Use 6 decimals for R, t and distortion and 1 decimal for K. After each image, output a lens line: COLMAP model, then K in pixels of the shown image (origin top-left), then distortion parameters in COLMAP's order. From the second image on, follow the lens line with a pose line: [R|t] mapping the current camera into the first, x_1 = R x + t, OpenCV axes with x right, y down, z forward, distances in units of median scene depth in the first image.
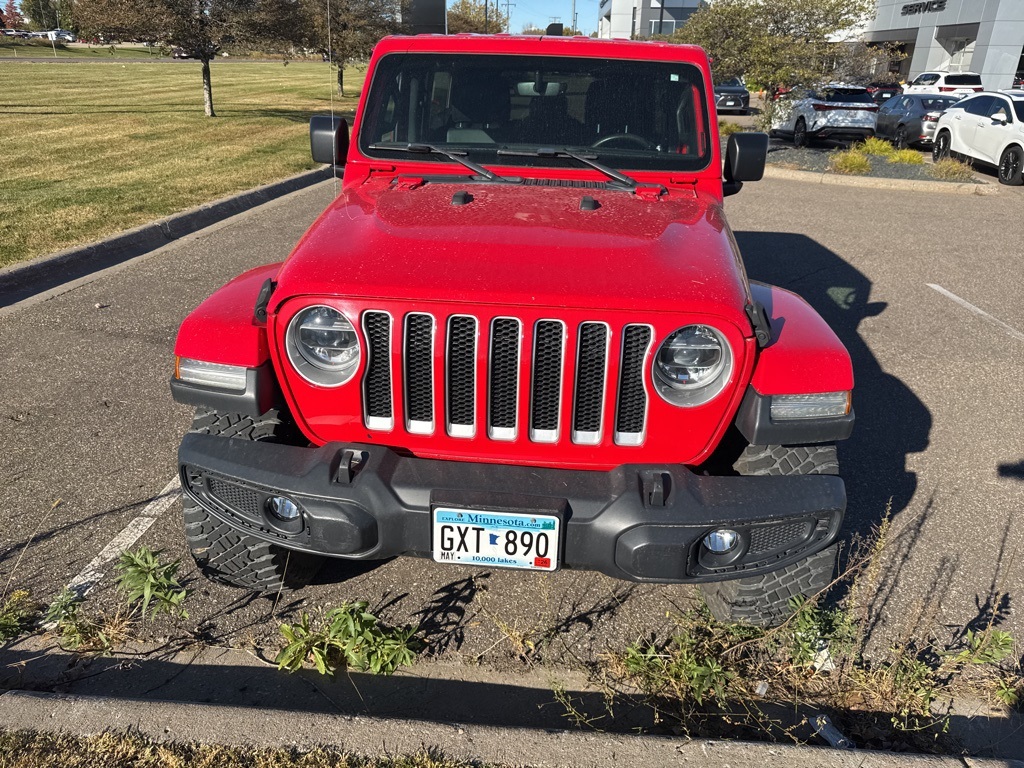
lens RADIAL K [[727.0, 0, 510.1], [0, 727.0, 386.4], [0, 0, 1]] dist [0.026320, -0.029024]
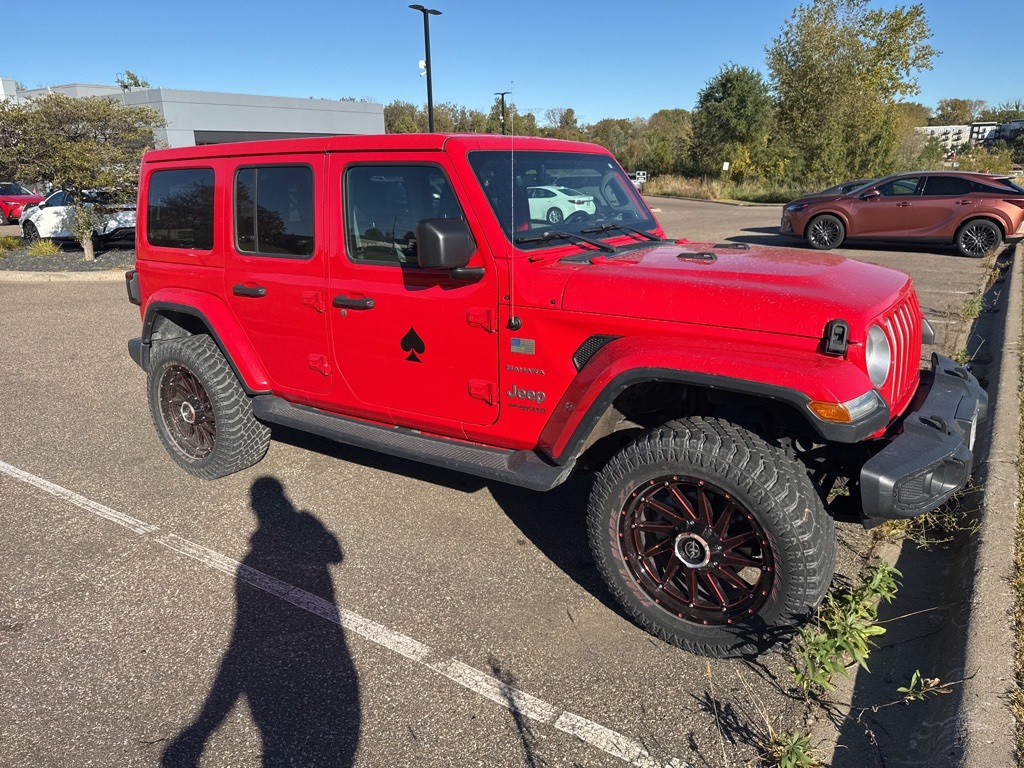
lens RADIAL K [[725.6, 0, 508.8], [0, 725.6, 372.1], [0, 0, 1]] dist [0.016509, -0.004029]
pose [[0.509627, -0.261336, 0.819746, -1.304253], [0.376128, 0.924563, 0.060917, -0.279357], [-0.773827, 0.277284, 0.569478, 0.612853]]
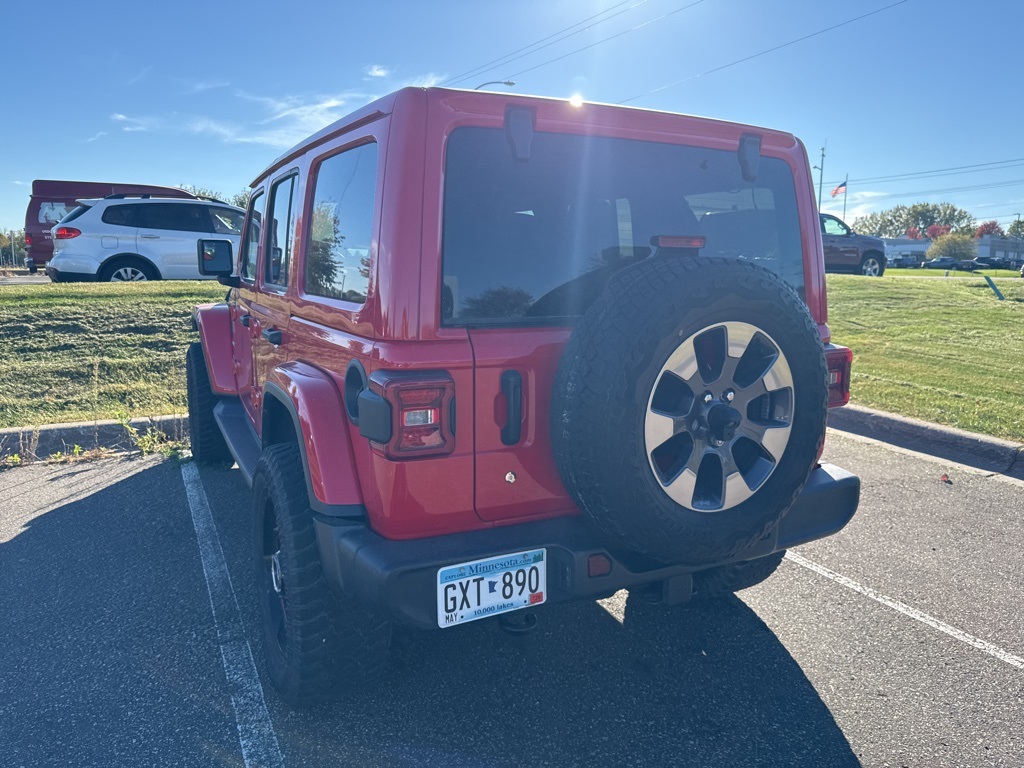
lens RADIAL K [[723.9, 0, 515.8], [0, 723.9, 381.2], [0, 0, 1]] dist [0.022453, -0.029810]
pose [[-0.845767, 0.047811, -0.531406, 0.712154], [-0.246312, 0.848509, 0.468362, -1.081158], [0.473295, 0.527017, -0.705865, 2.862844]]
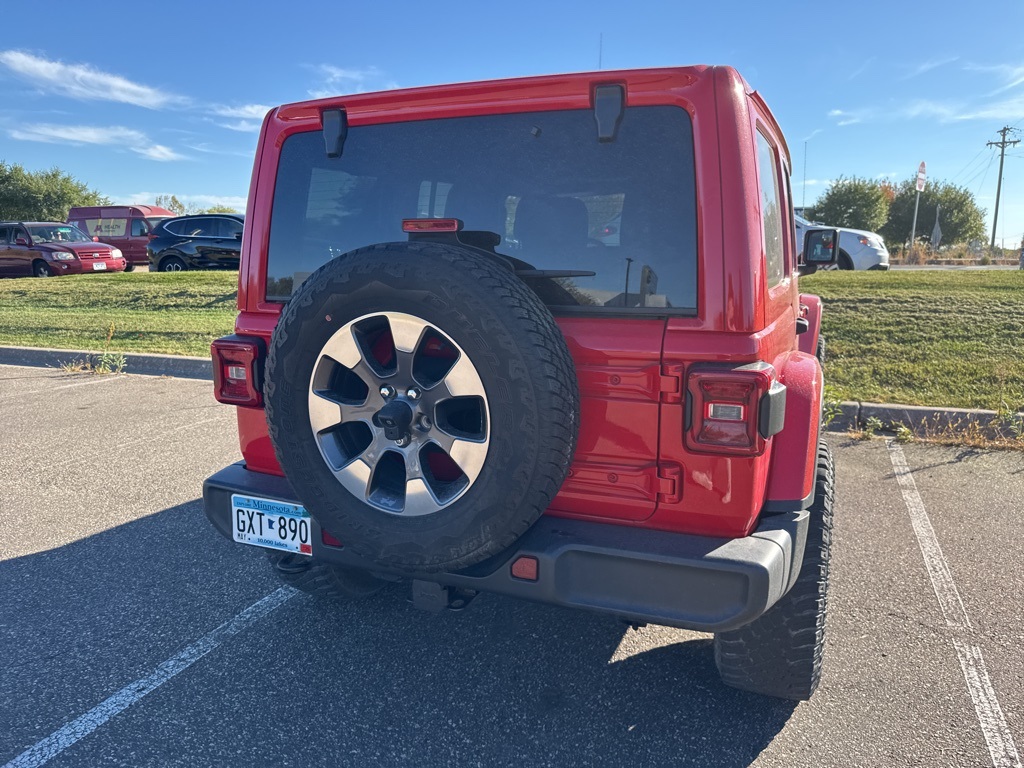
lens RADIAL K [[720.9, 0, 518.3], [0, 720.9, 385.8], [0, 0, 1]] dist [0.022712, -0.025909]
pose [[-0.950428, -0.086101, 0.298787, -0.197163], [0.098917, 0.827260, 0.553043, -1.144241], [-0.294792, 0.555182, -0.777734, 2.940272]]
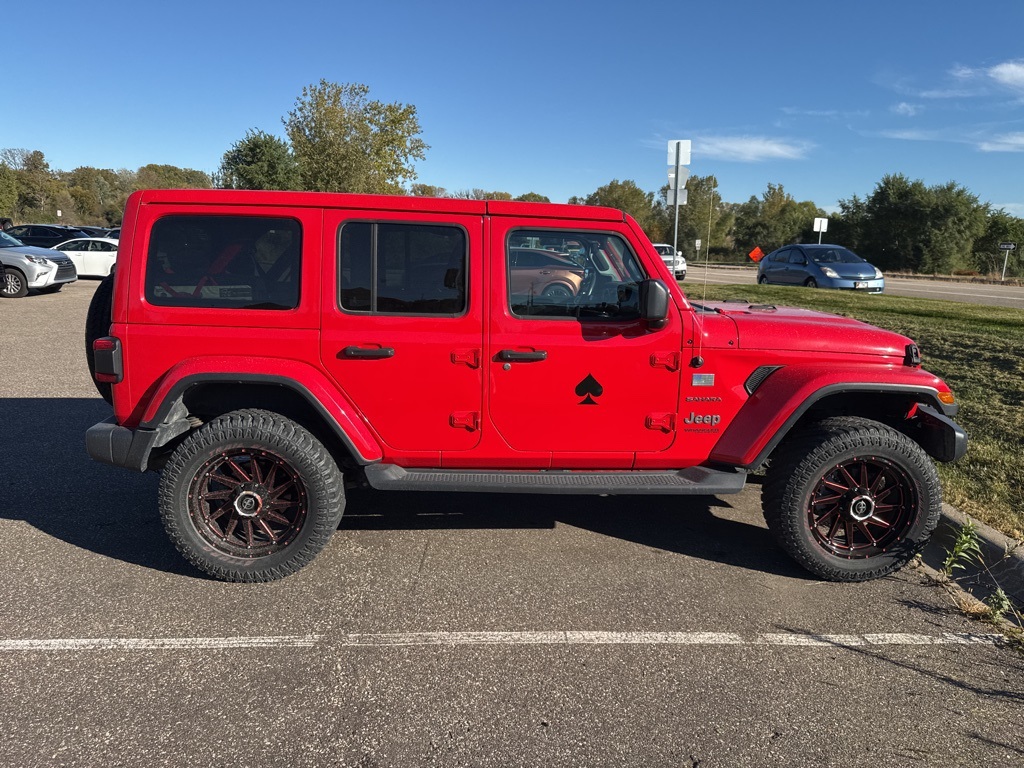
lens RADIAL K [[720.9, 0, 518.3], [0, 720.9, 385.8], [0, 0, 1]] dist [0.022712, -0.025909]
pose [[-0.125735, -0.224603, 0.966305, -1.685592], [0.363604, 0.895821, 0.255532, -0.746499], [-0.923029, 0.383481, -0.030969, 1.671798]]
